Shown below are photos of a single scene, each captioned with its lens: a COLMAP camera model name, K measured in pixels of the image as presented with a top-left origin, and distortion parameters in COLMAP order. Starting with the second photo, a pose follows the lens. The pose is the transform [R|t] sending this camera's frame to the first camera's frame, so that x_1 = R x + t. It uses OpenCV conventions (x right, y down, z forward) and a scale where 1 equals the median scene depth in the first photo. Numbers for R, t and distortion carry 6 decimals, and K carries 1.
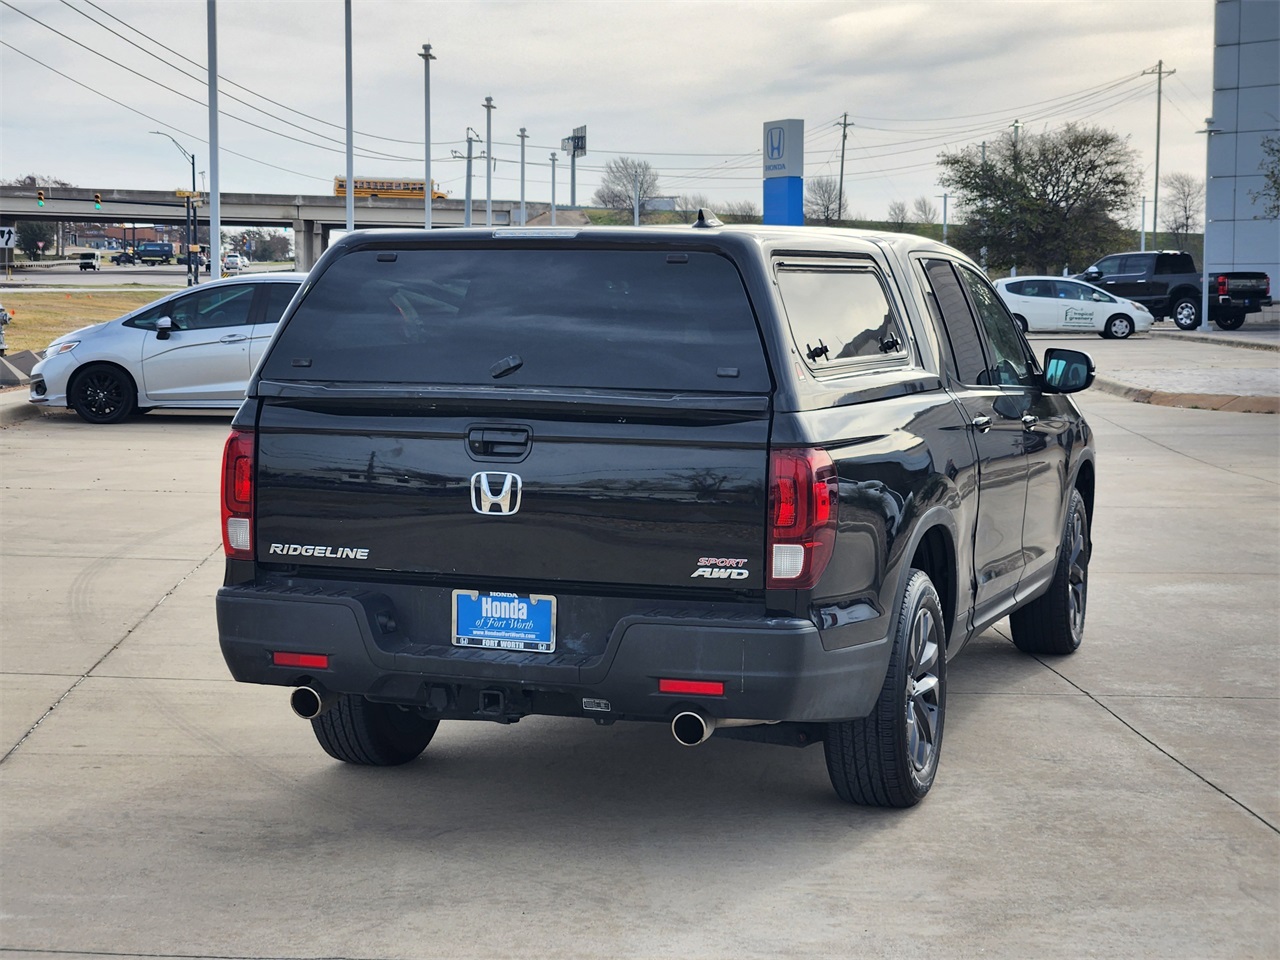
lens RADIAL K [[2489.8, 0, 612.3], [0, 2489.8, 402.6], [0, 0, 1]] dist [-0.873927, 12.351854]
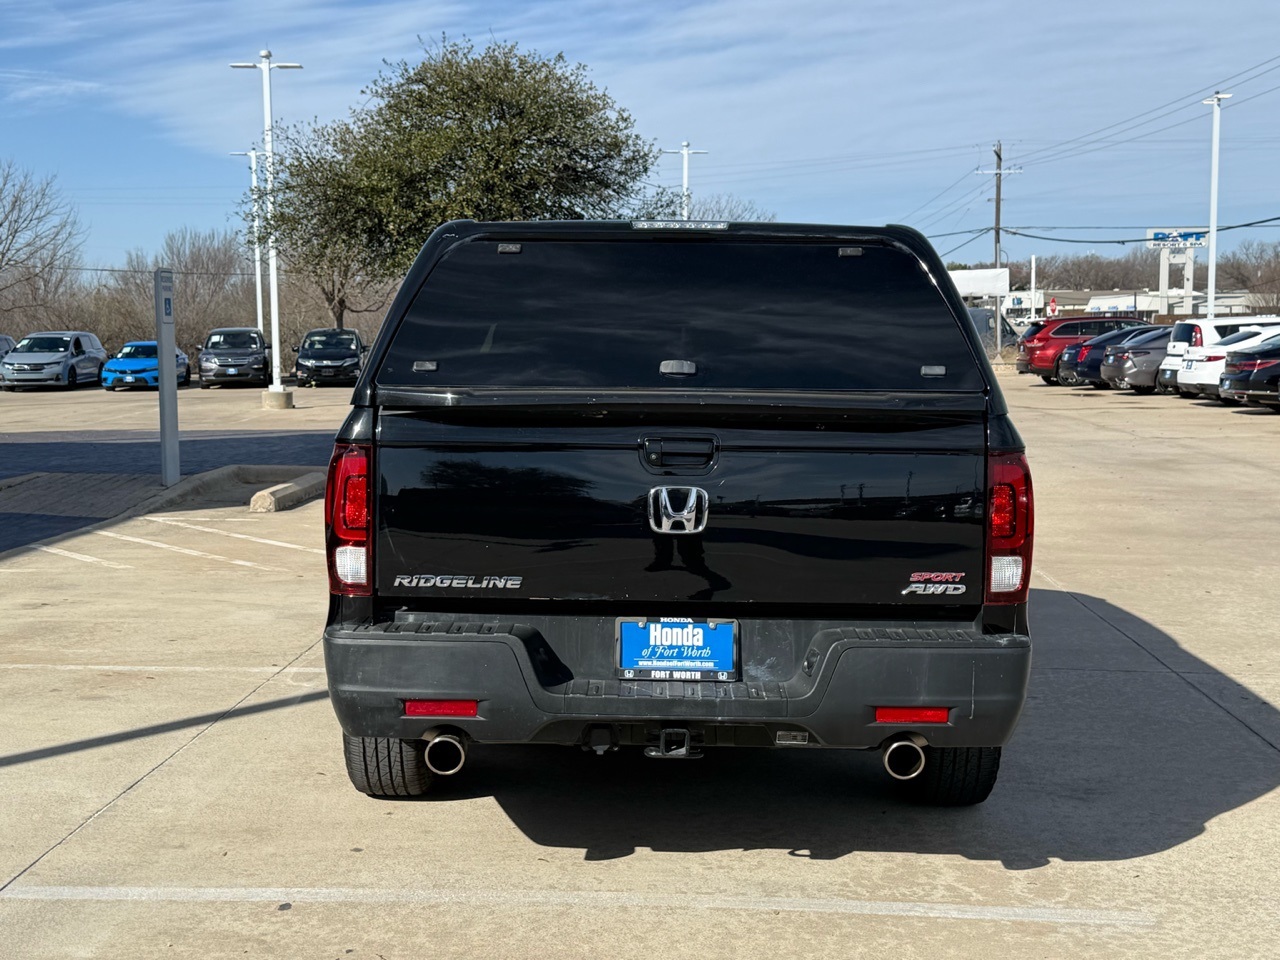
lens RADIAL K [[1632.0, 0, 637.3], [0, 1632.0, 471.9], [0, 0, 1]] dist [0.171977, -0.360865]
pose [[0.948803, -0.024517, 0.314916, -0.245707], [0.013704, 0.999239, 0.036506, 0.000884], [-0.315571, -0.030321, 0.948417, 0.434183]]
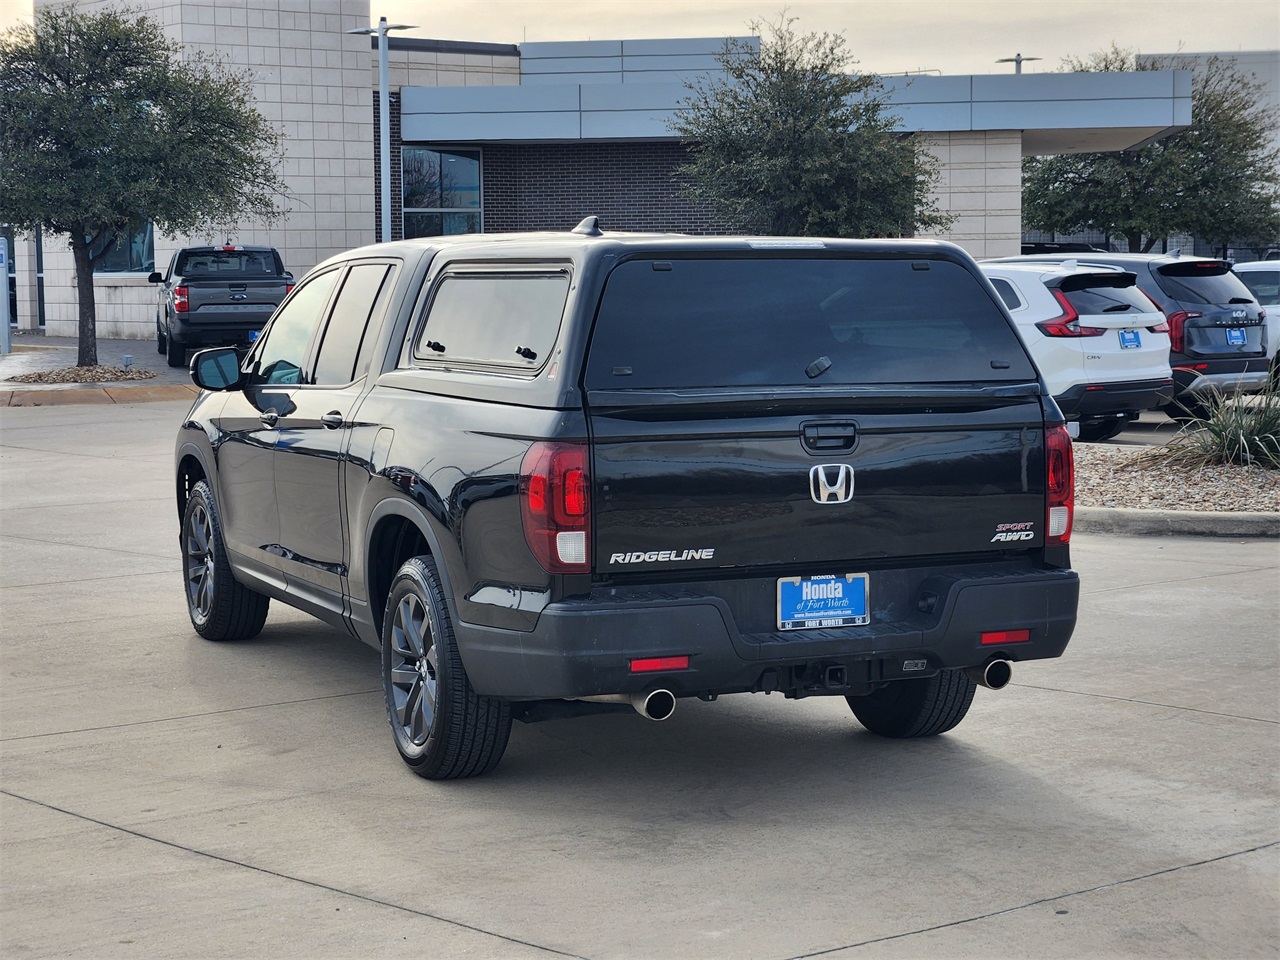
lens RADIAL K [[2489.8, 0, 612.3], [0, 2489.8, 402.6], [0, 0, 1]] dist [-0.873927, 12.351854]
pose [[0.755481, -0.049293, 0.653313, -0.816607], [0.047517, 0.998662, 0.020401, -0.025371], [-0.653445, 0.015631, 0.756813, 0.239443]]
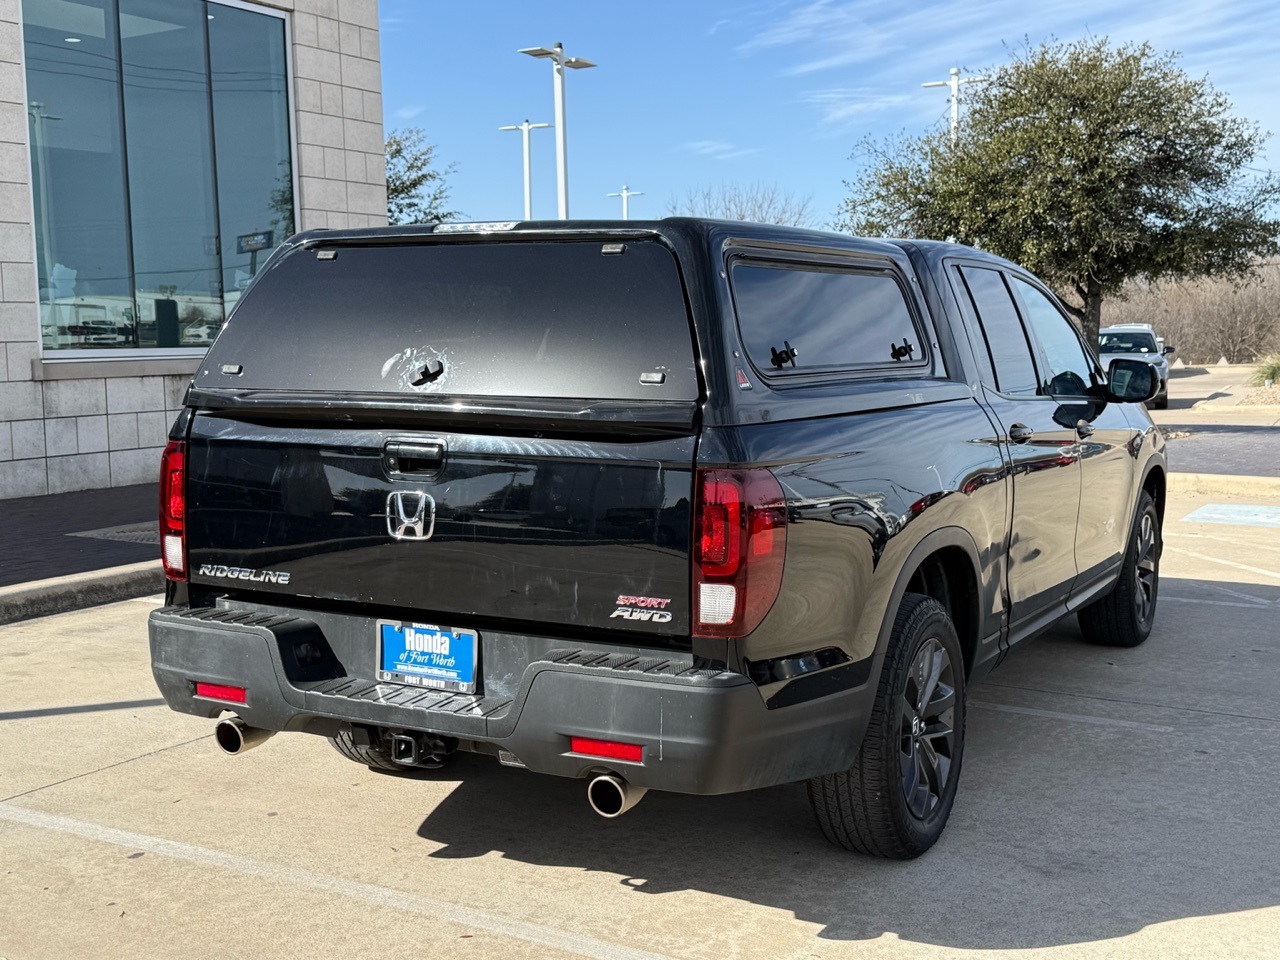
lens RADIAL K [[1499.1, 0, 637.3], [0, 1499.1, 475.9], [0, 0, 1]] dist [0.216455, -0.538089]
pose [[0.986311, 0.008230, -0.164688, 0.122491], [-0.000910, 0.999010, 0.044473, -0.001936], [0.164891, -0.043714, 0.985343, 0.471639]]
